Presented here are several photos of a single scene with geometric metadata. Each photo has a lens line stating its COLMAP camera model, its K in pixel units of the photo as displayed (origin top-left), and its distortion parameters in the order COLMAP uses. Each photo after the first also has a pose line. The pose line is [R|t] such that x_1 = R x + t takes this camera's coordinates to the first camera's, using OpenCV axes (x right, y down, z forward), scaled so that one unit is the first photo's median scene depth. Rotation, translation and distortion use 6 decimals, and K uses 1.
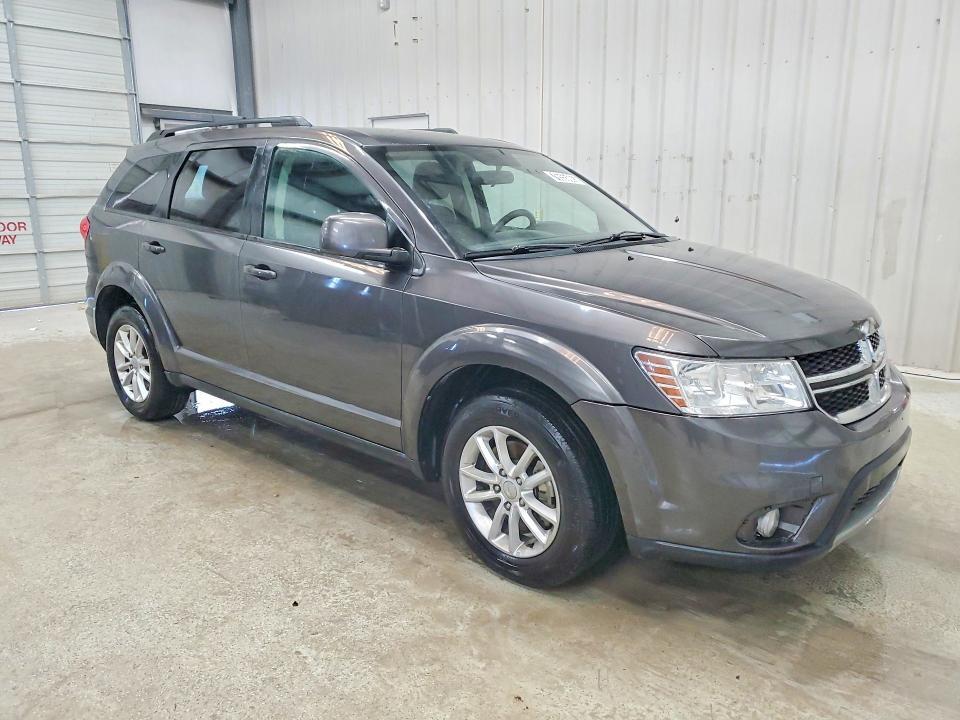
lens RADIAL K [[790.8, 0, 478.7], [0, 790.8, 362.4], [0, 0, 1]] dist [0.016971, 0.009145]
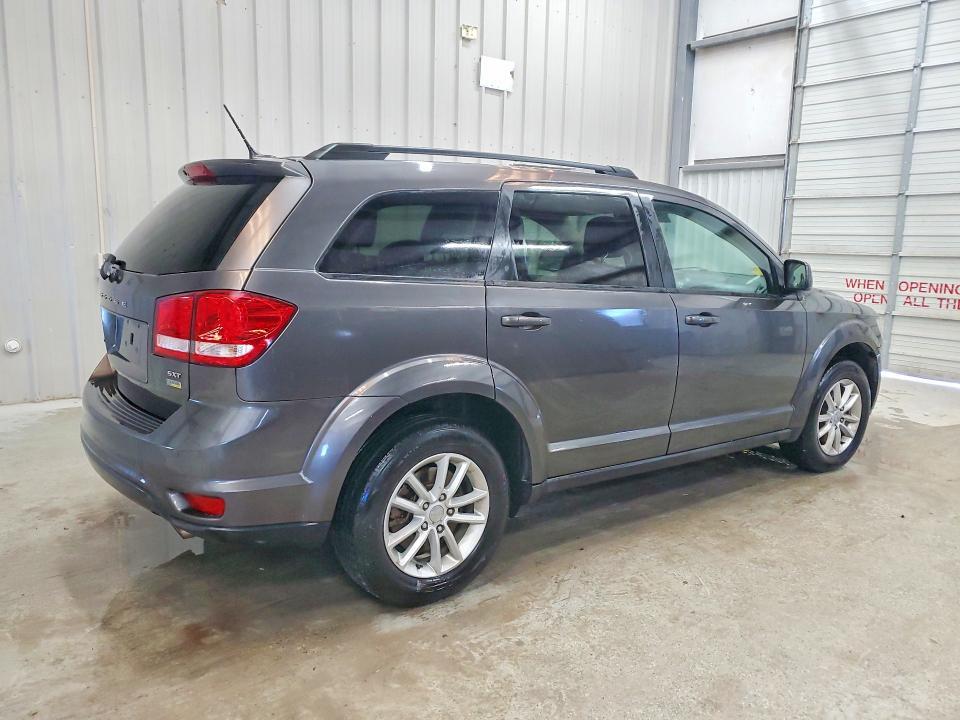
lens RADIAL K [[790.8, 0, 480.0], [0, 790.8, 362.5], [0, 0, 1]] dist [0.016971, 0.009145]
pose [[0.152044, -0.155681, 0.976036, -1.310467], [0.196310, 0.972599, 0.124552, -0.242185], [-0.968682, 0.172668, 0.178440, 1.066095]]
